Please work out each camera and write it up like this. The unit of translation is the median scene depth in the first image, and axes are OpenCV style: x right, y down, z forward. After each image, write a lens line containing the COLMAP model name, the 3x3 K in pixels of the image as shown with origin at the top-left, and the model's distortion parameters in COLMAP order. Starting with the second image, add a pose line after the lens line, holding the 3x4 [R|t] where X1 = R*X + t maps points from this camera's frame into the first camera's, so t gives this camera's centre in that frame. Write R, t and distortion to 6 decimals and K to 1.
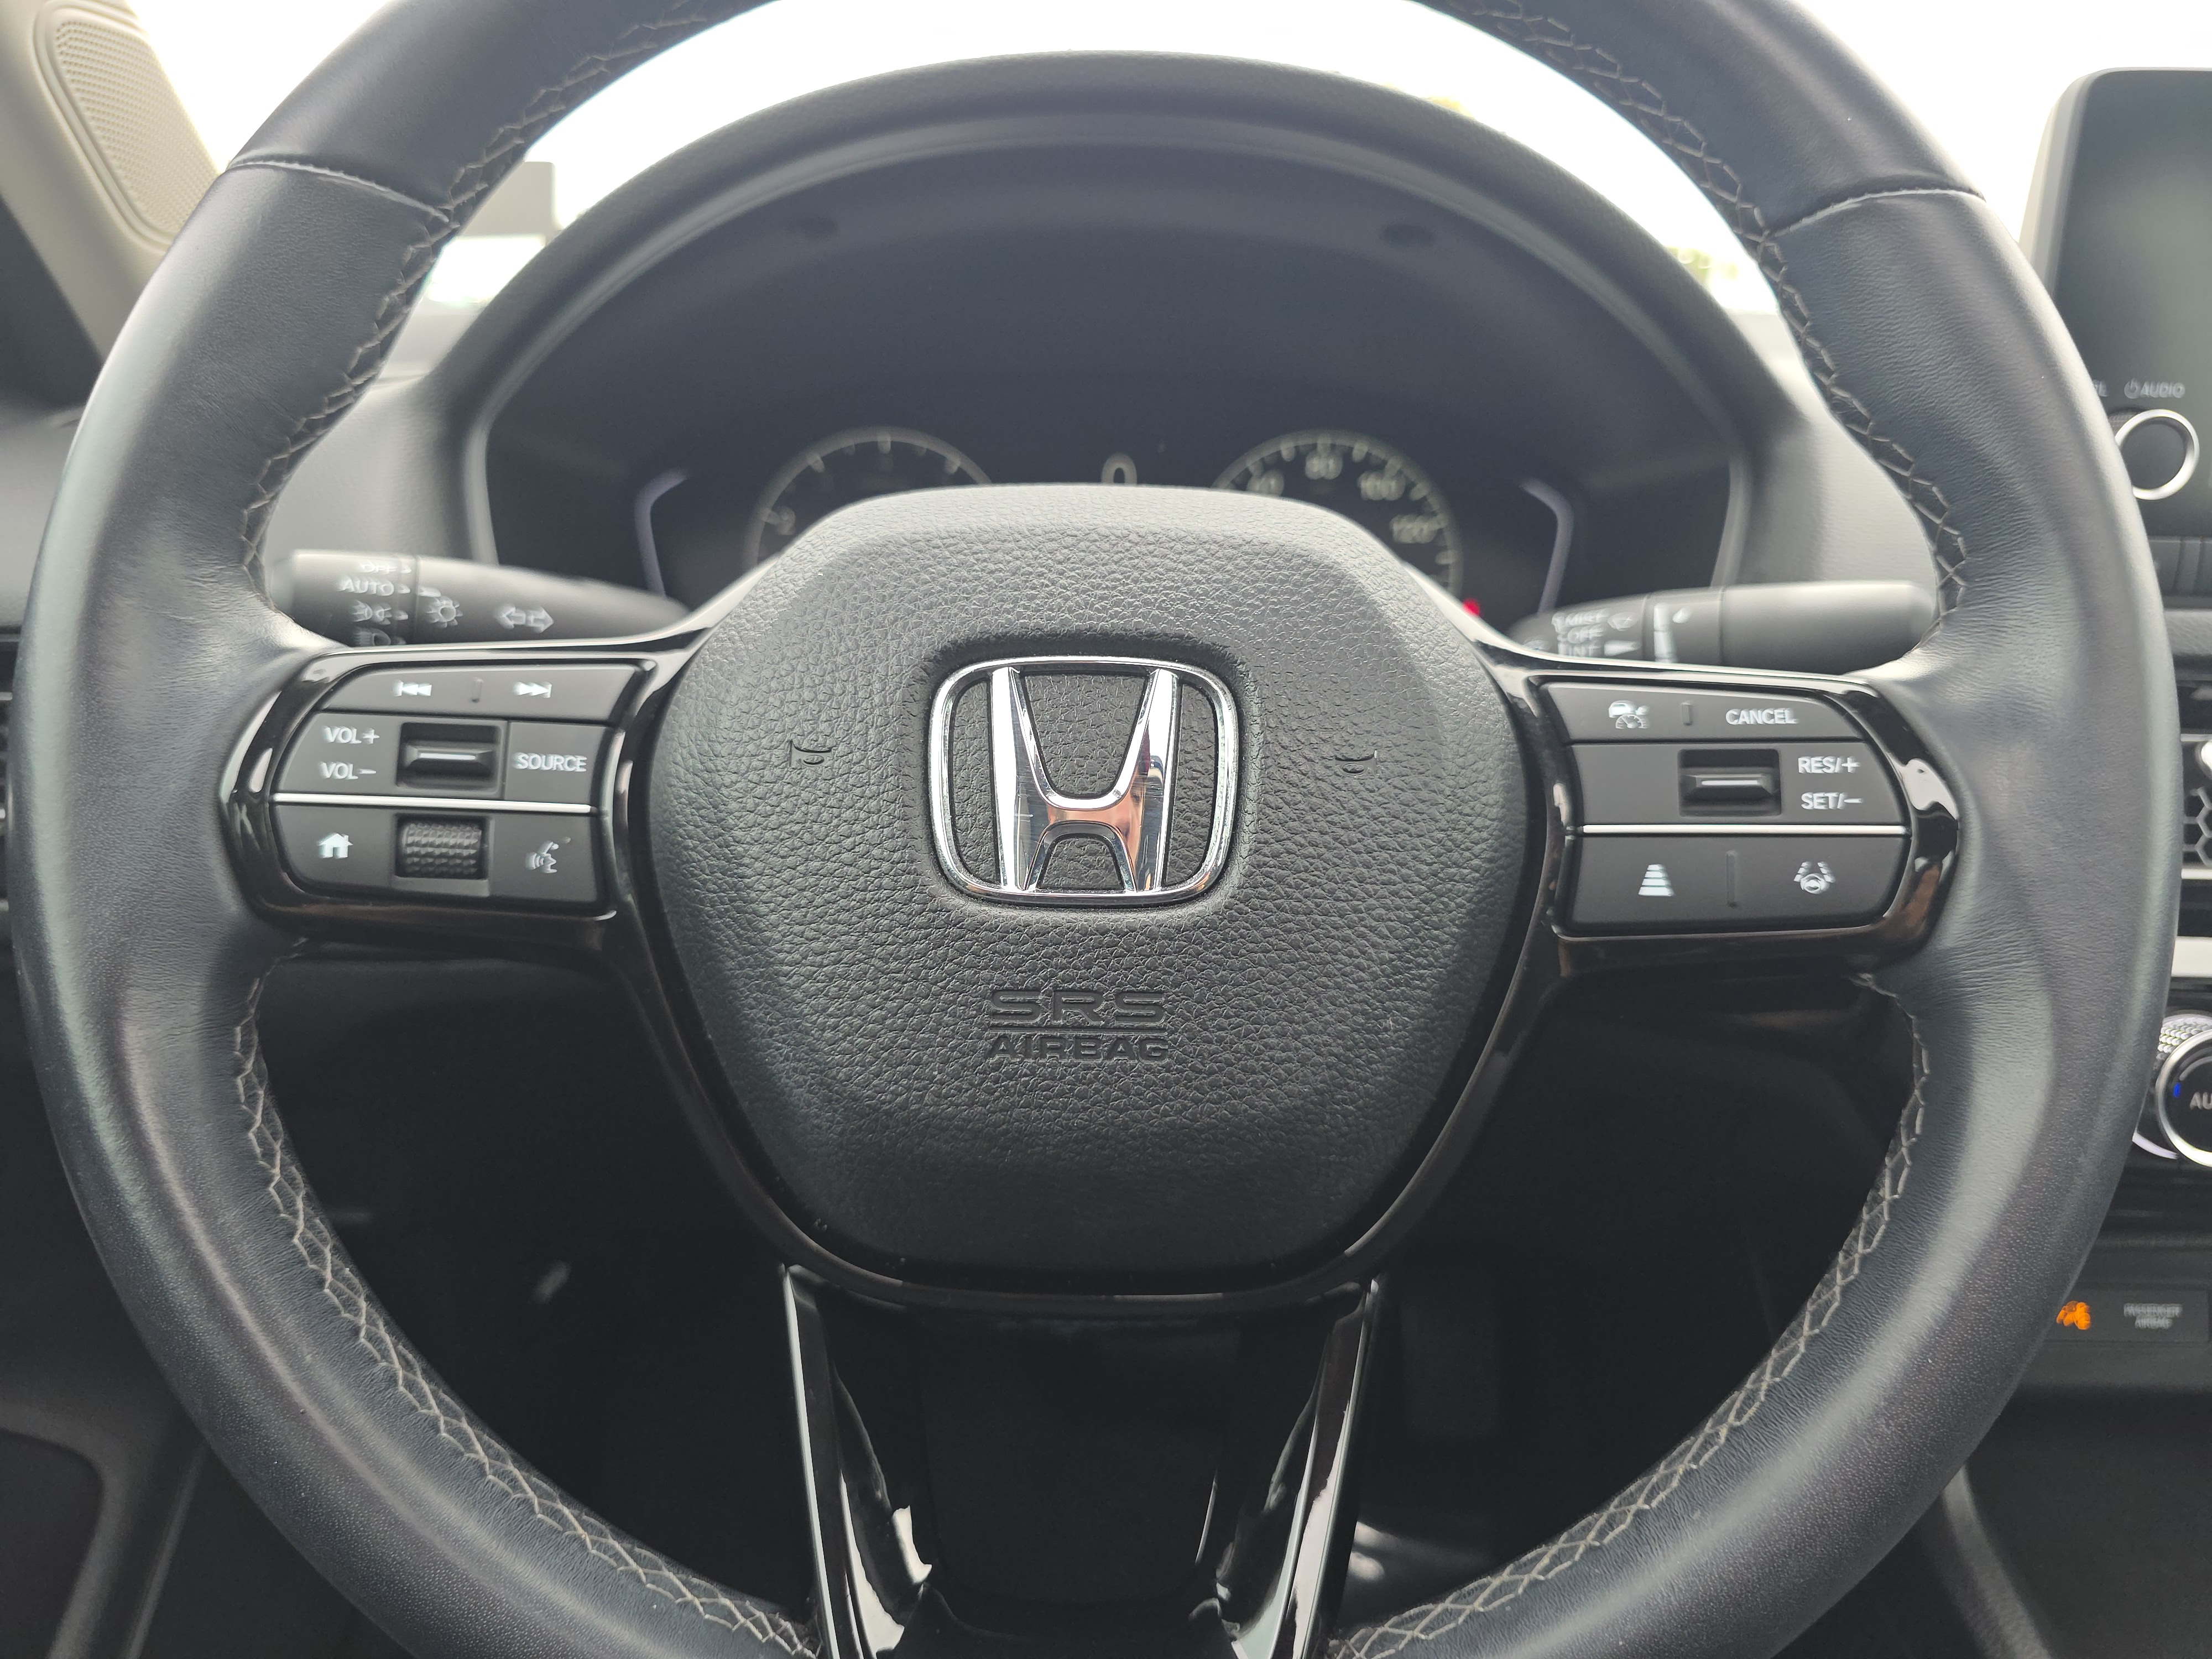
lens RADIAL K [[1556.5, 0, 1092.2], [0, 1556.5, 833.7], [0, 0, 1]] dist [-0.001054, -0.003509]
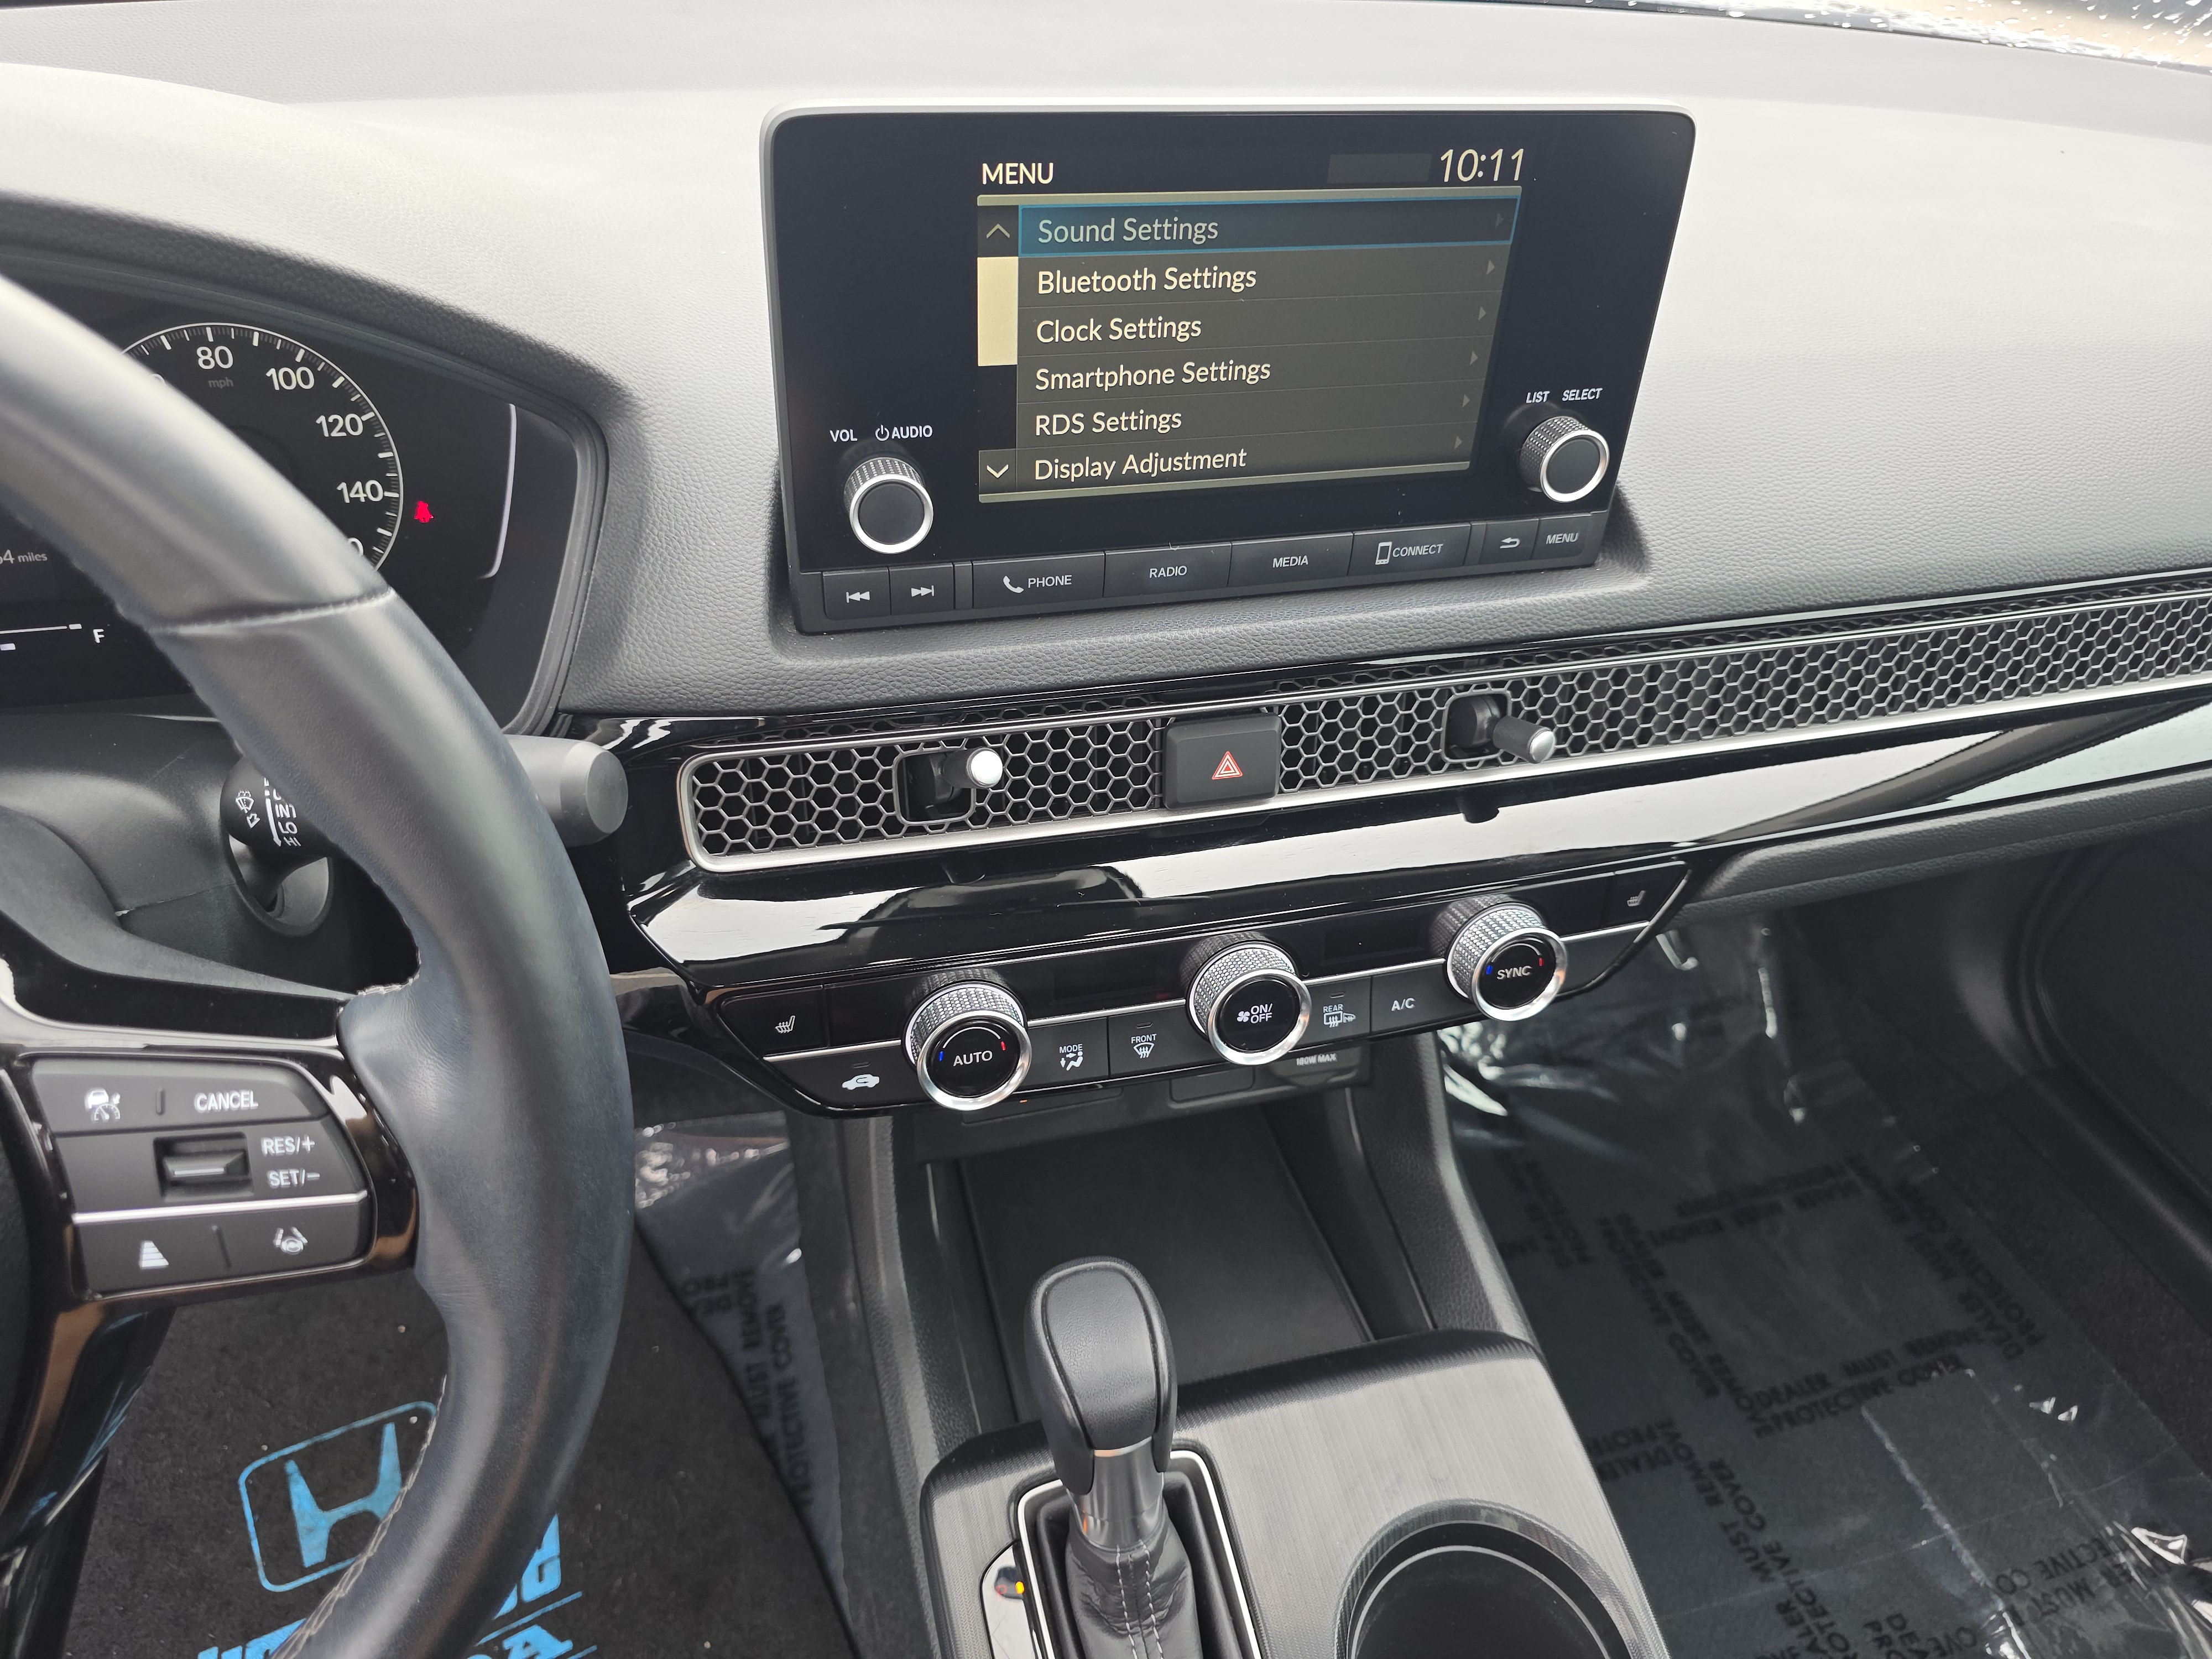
lens RADIAL K [[1511.2, 0, 1104.7], [0, 1511.2, 840.6], [0, 0, 1]] dist [0.055463, -0.083778]
pose [[0.957157, -0.143444, 0.251545, 0.773830], [0.035179, 0.919851, 0.390688, -0.628436], [-0.287425, -0.365100, 0.885488, -0.025618]]
